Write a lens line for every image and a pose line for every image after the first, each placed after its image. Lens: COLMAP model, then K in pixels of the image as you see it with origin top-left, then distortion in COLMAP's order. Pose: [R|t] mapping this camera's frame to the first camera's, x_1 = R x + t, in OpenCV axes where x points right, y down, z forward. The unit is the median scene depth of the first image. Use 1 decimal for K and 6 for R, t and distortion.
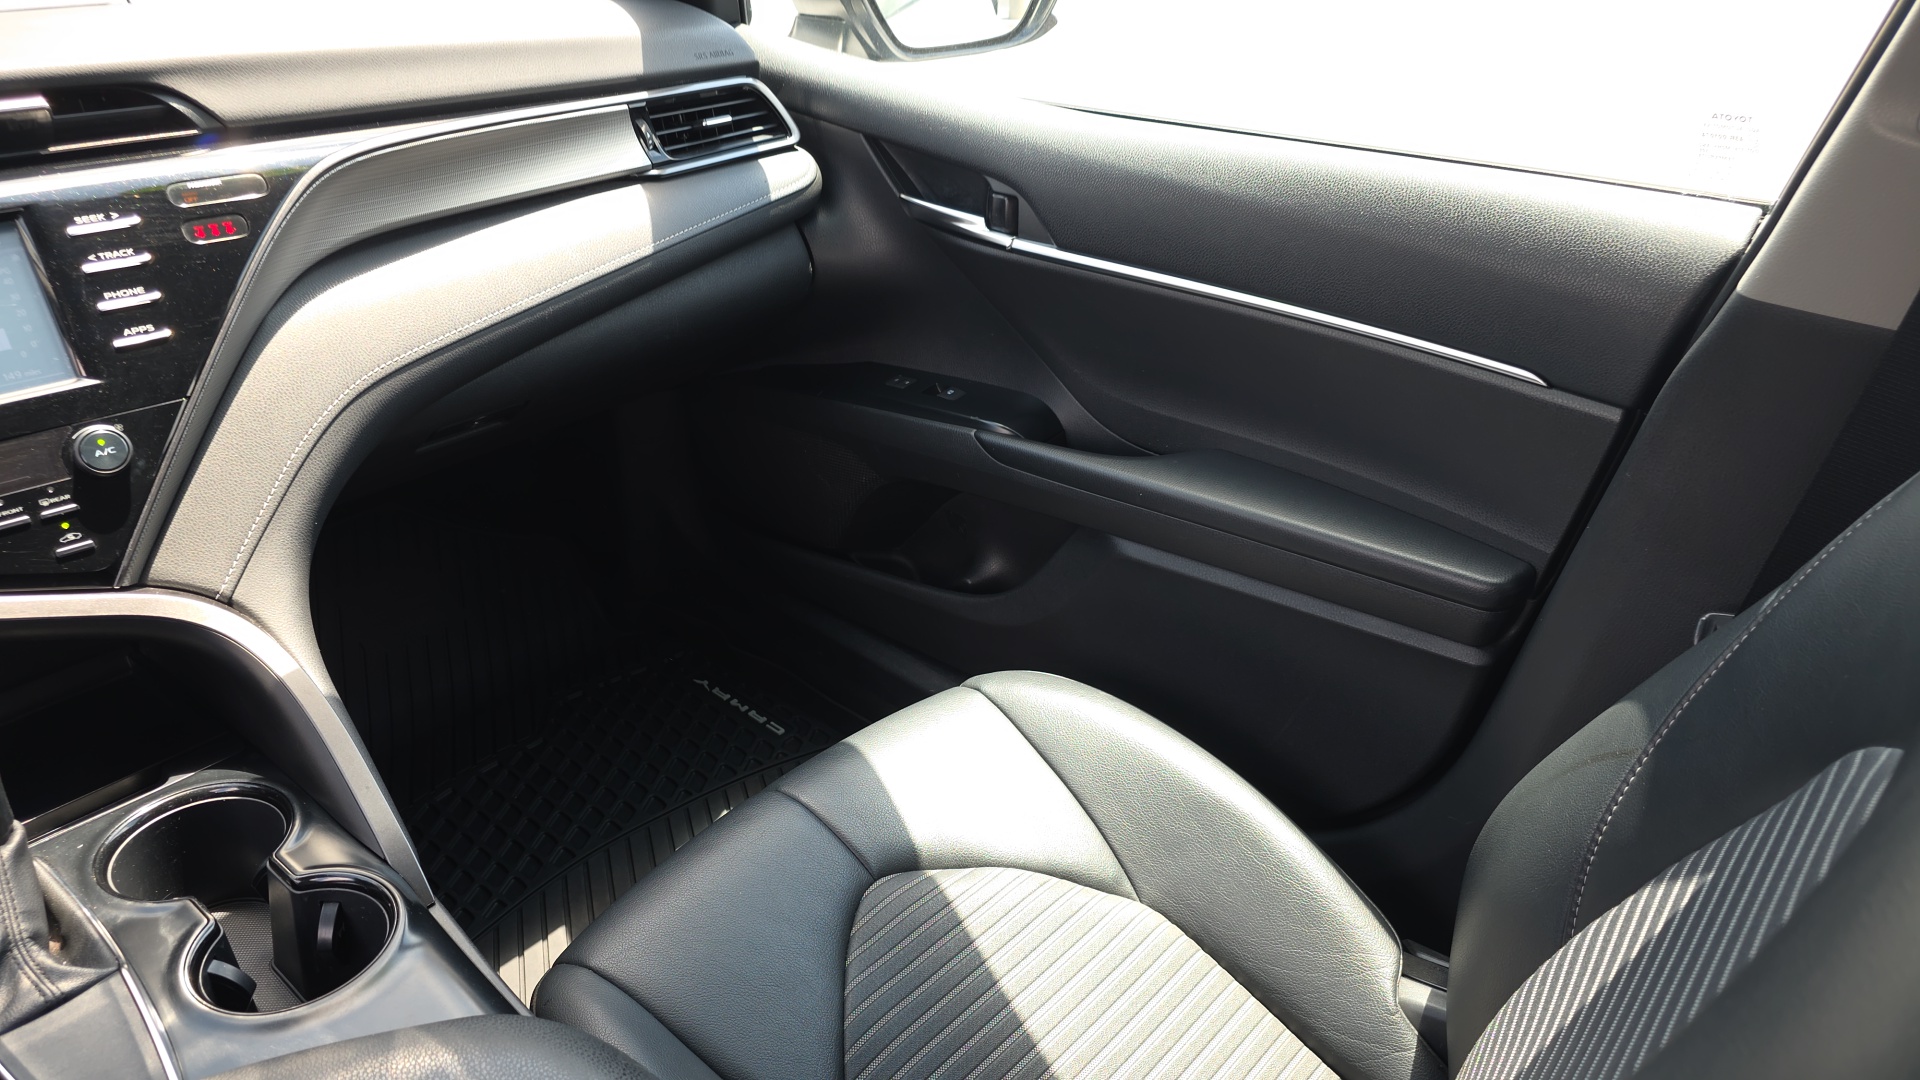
lens RADIAL K [[1283.6, 0, 960.0], [0, 1283.6, 540.0], [0, 0, 1]] dist [0.037267, -0.045232]
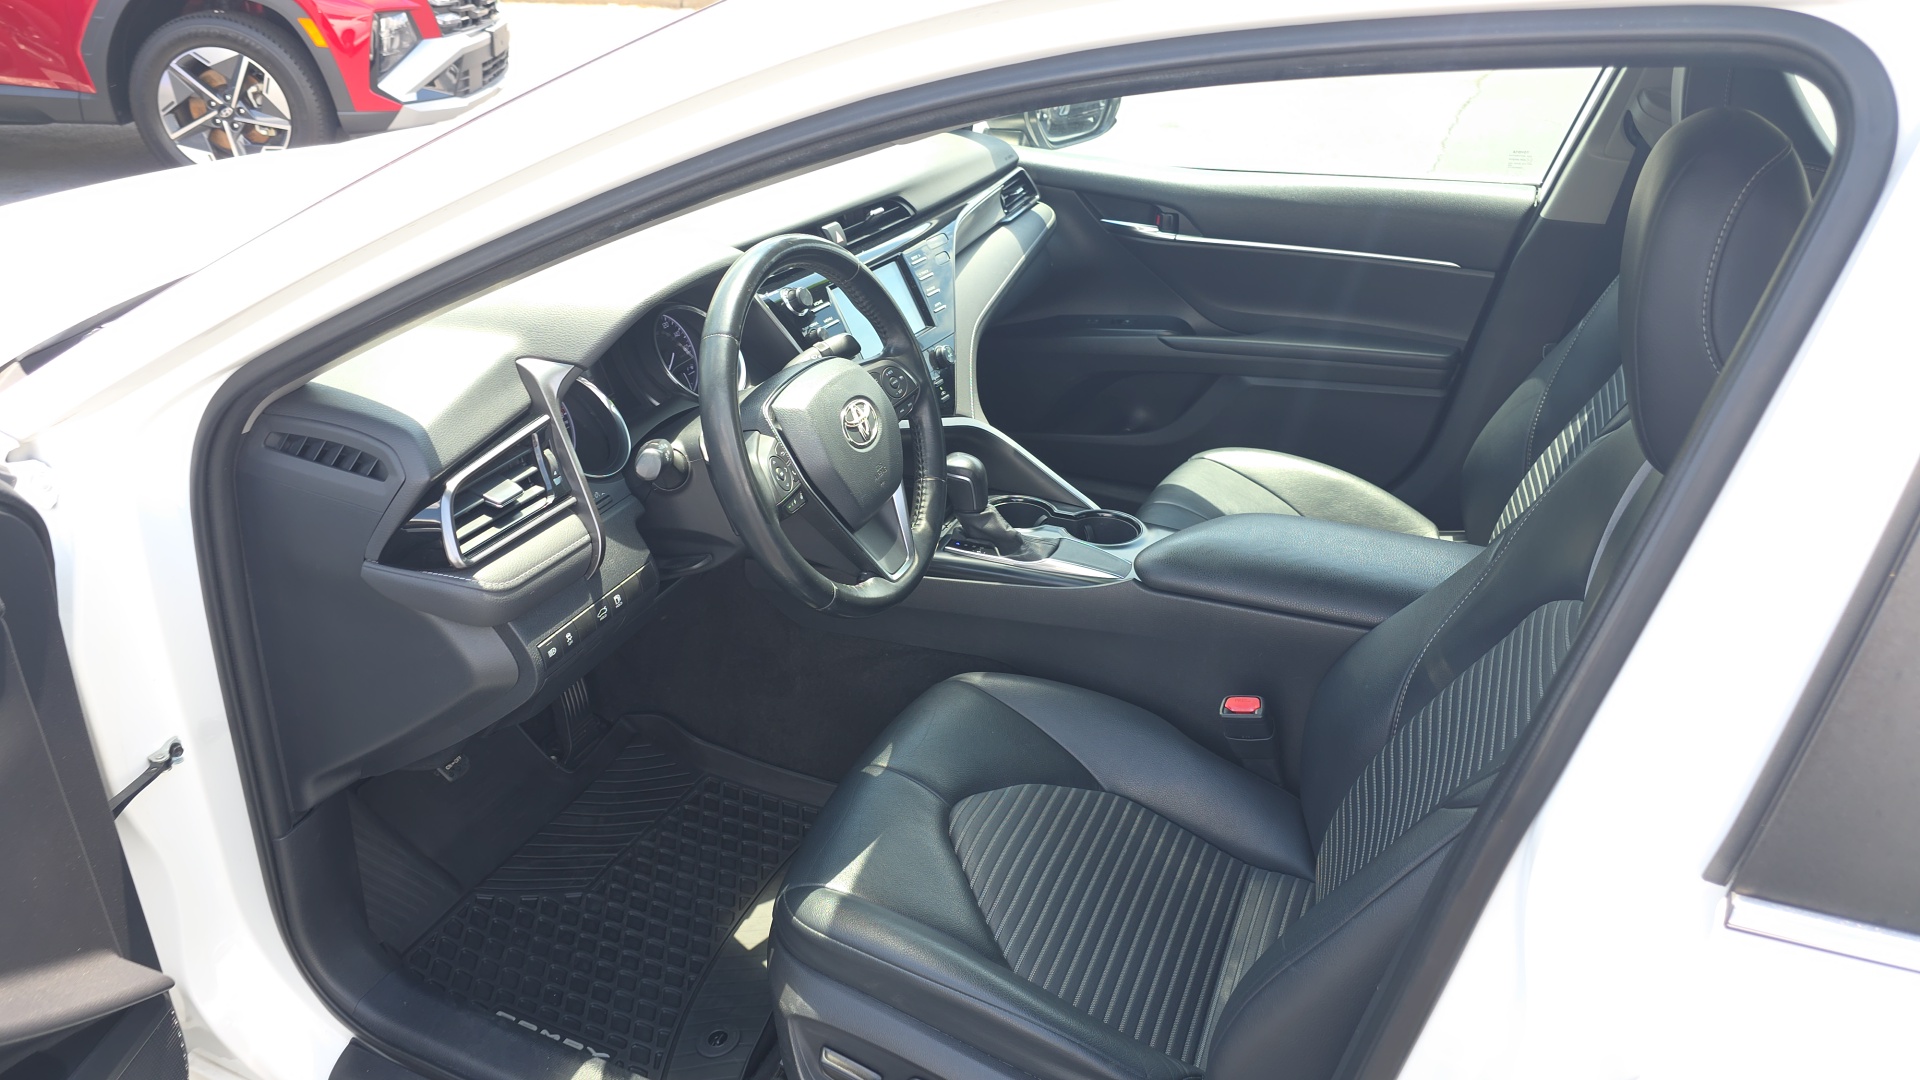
lens RADIAL K [[1264.6, 0, 905.0], [0, 1264.6, 519.9], [0, 0, 1]] dist [0.054066, -0.062566]
pose [[0.959777, -0.151166, 0.236596, -1.181923], [0.160294, 0.986872, -0.019719, 0.227505], [-0.230509, 0.056851, 0.971408, -1.041208]]
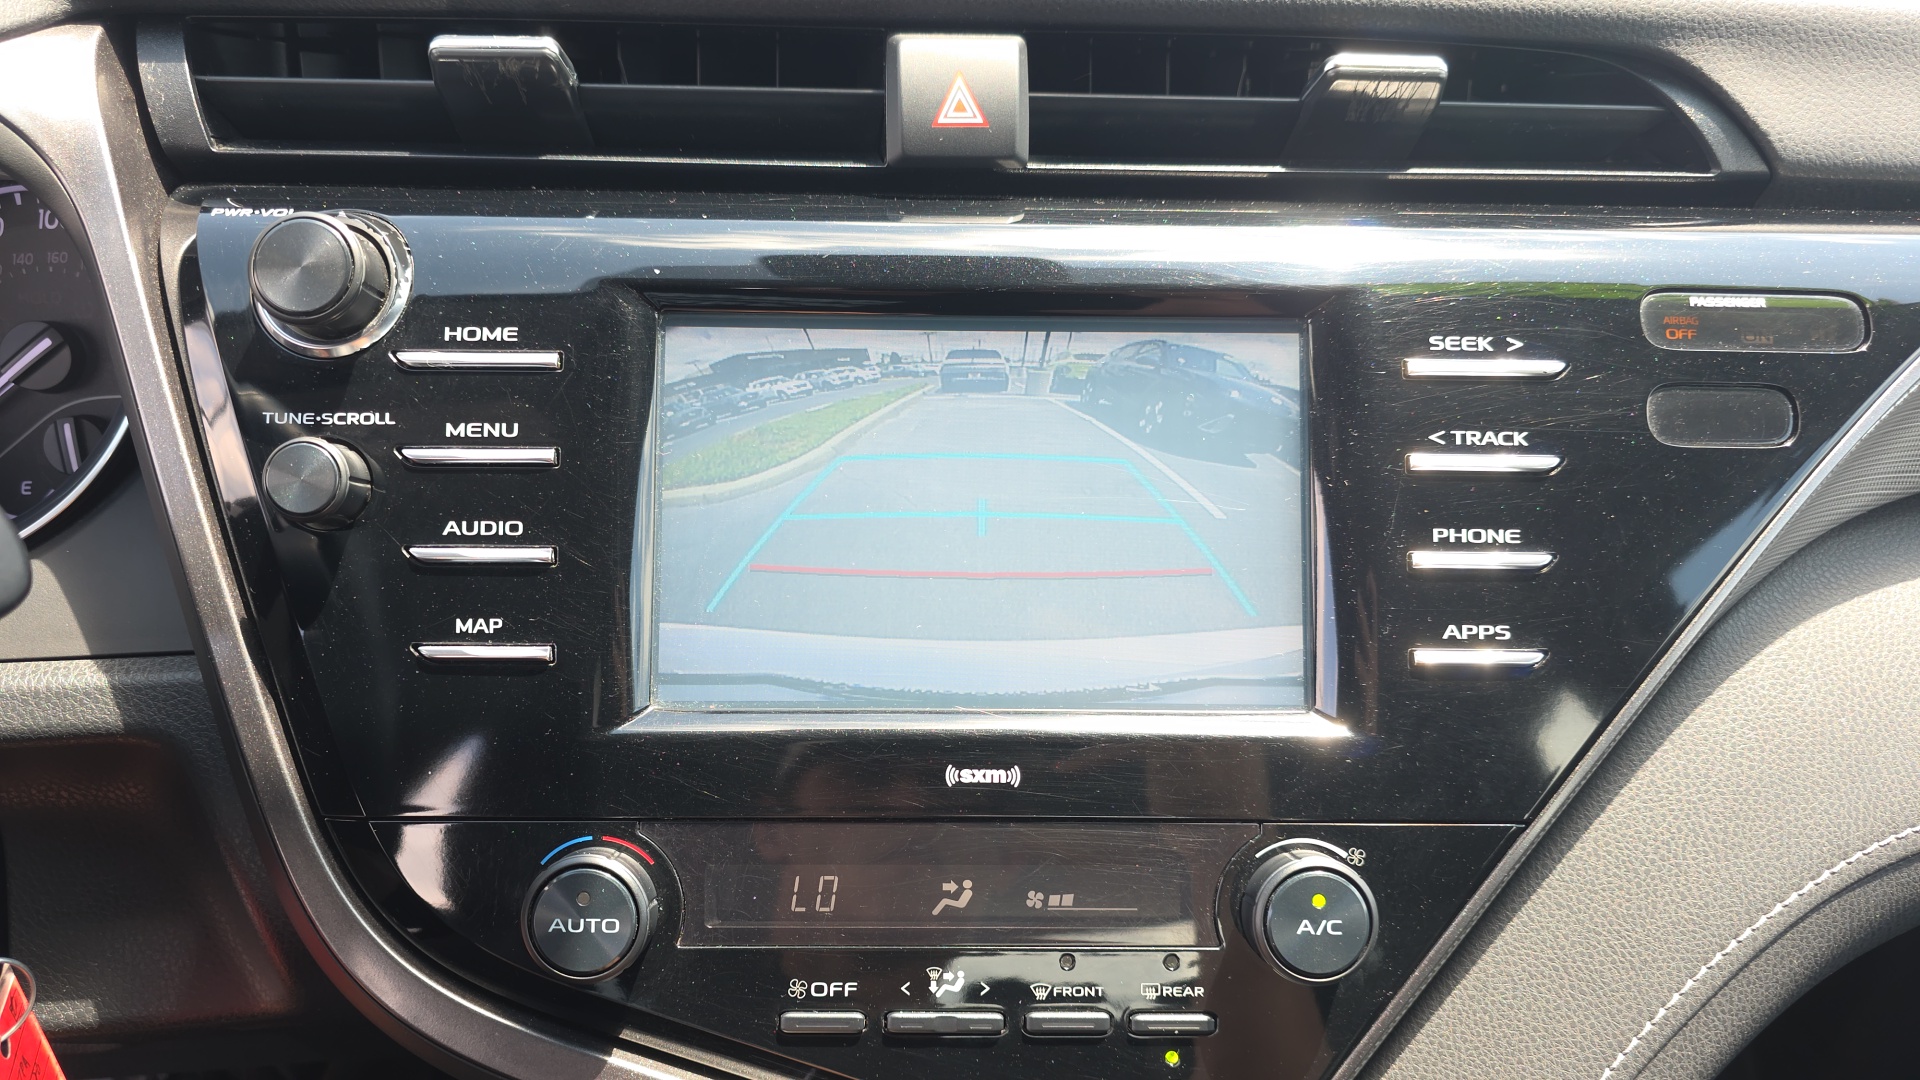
lens RADIAL K [[1331.7, 0, 946.1], [0, 1331.7, 541.3], [0, 0, 1]] dist [0.025162, -0.038235]
pose [[0.735033, 0.277377, -0.618699, -0.472787], [-0.327023, 0.944373, 0.034871, -0.138985], [0.593955, 0.176697, 0.784854, 0.536281]]
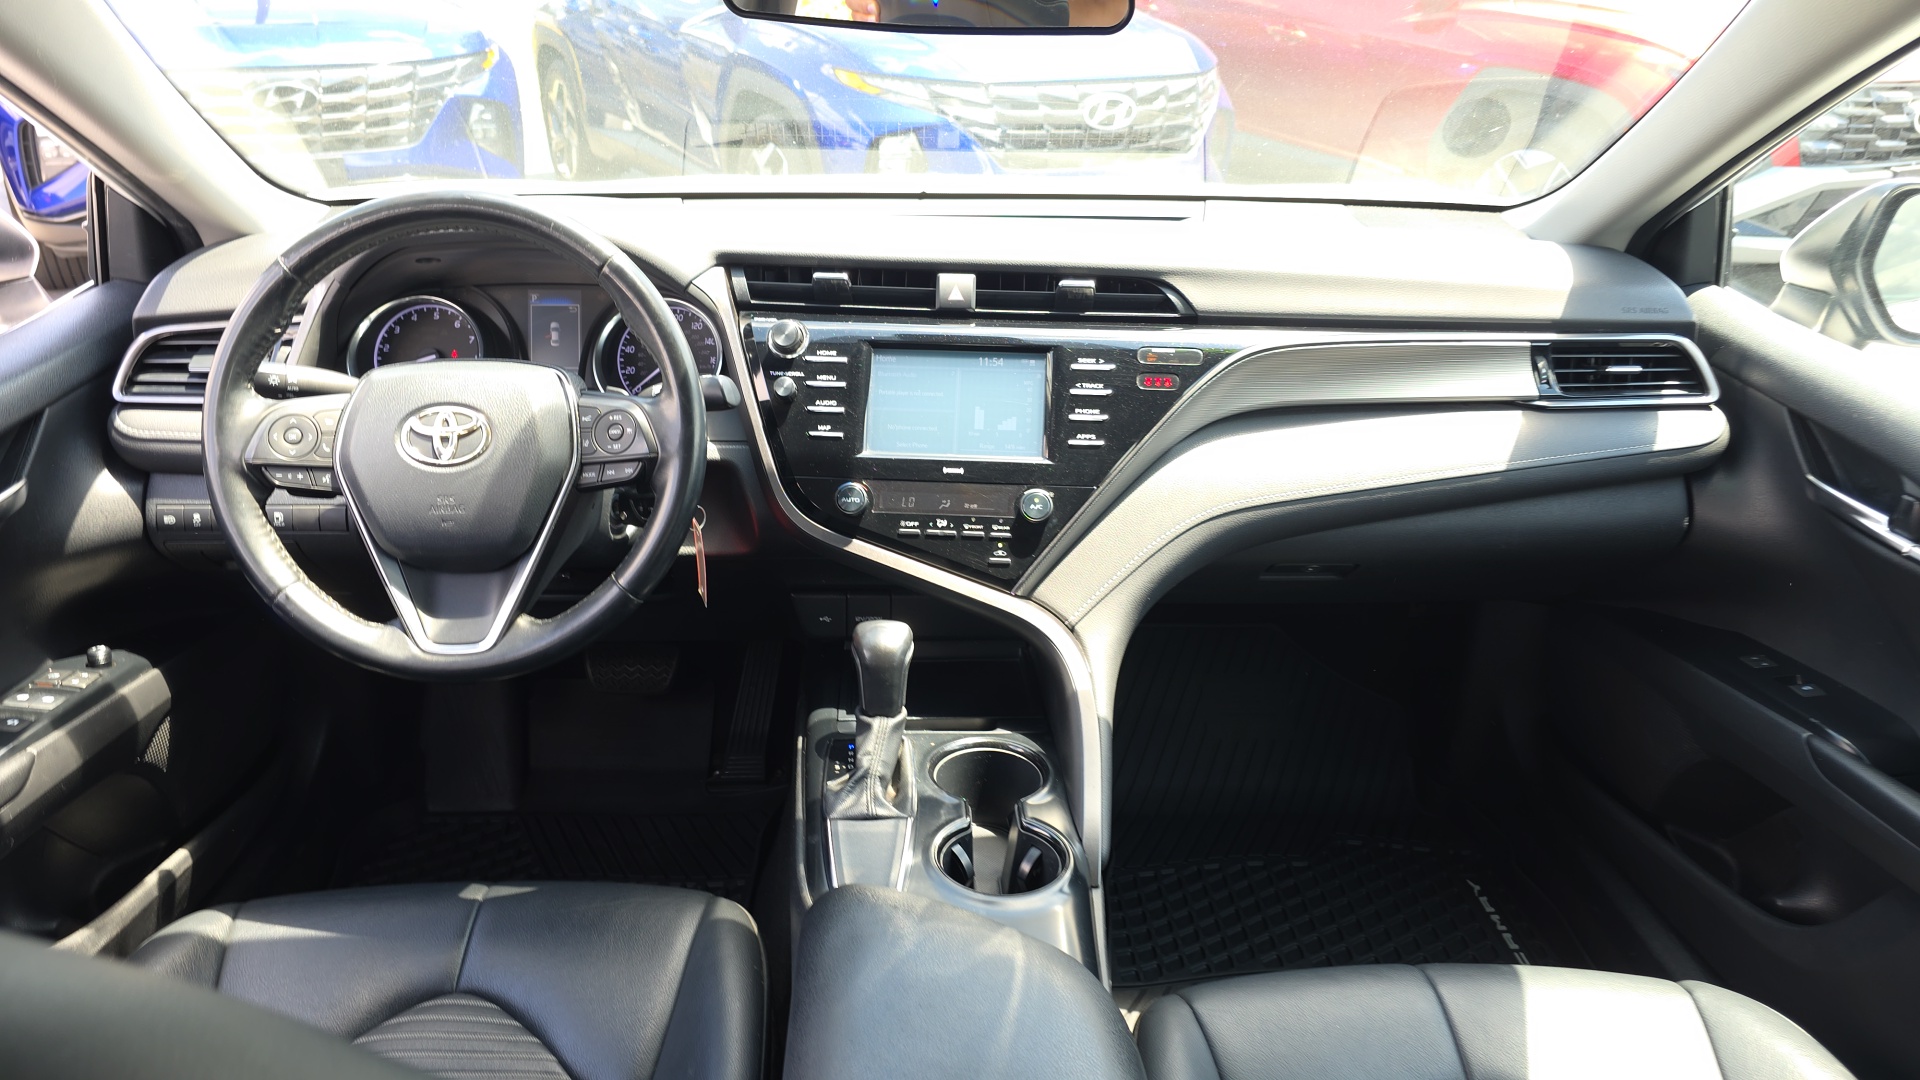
lens RADIAL K [[1305.7, 0, 951.8], [0, 1305.7, 535.4], [0, 0, 1]] dist [0.054747, -0.069146]
pose [[0.677825, 0.259459, -0.687920, 0.296341], [-0.356050, 0.934466, 0.001622, -0.003620], [0.643258, 0.243834, 0.725785, -0.146778]]
